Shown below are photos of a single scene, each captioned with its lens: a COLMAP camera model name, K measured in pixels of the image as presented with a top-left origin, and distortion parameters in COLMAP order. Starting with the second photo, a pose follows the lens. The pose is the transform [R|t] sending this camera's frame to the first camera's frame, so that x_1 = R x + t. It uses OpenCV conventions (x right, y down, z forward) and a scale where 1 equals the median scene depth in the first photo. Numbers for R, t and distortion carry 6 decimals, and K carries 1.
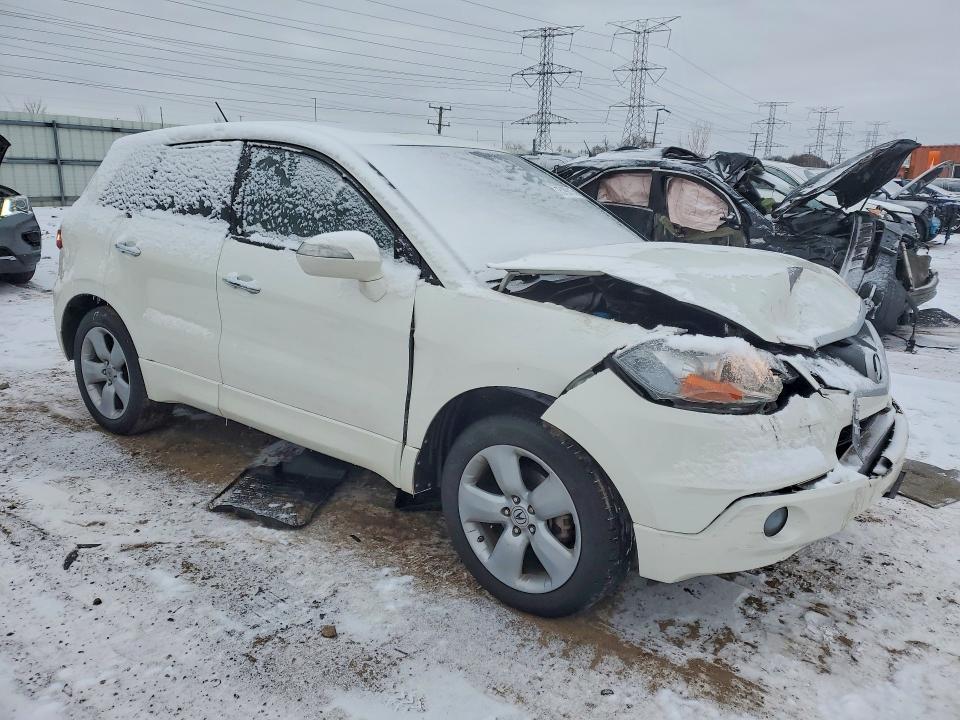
lens RADIAL K [[714.2, 0, 480.0], [0, 714.2, 360.0], [0, 0, 1]] dist [-0.003779, 0.065436]
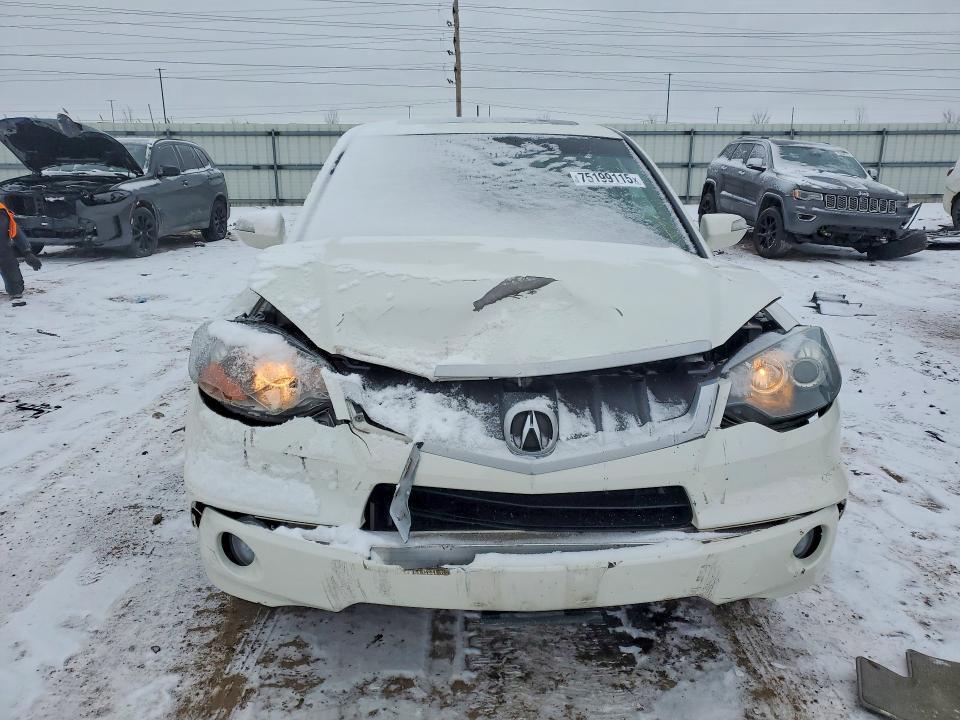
lens RADIAL K [[714.2, 0, 480.0], [0, 714.2, 360.0], [0, 0, 1]] dist [-0.003779, 0.065436]
pose [[0.643294, 0.178278, -0.744573, 1.009289], [-0.178986, 0.980582, 0.080147, -0.098726], [0.744403, 0.081710, 0.662712, 0.532540]]
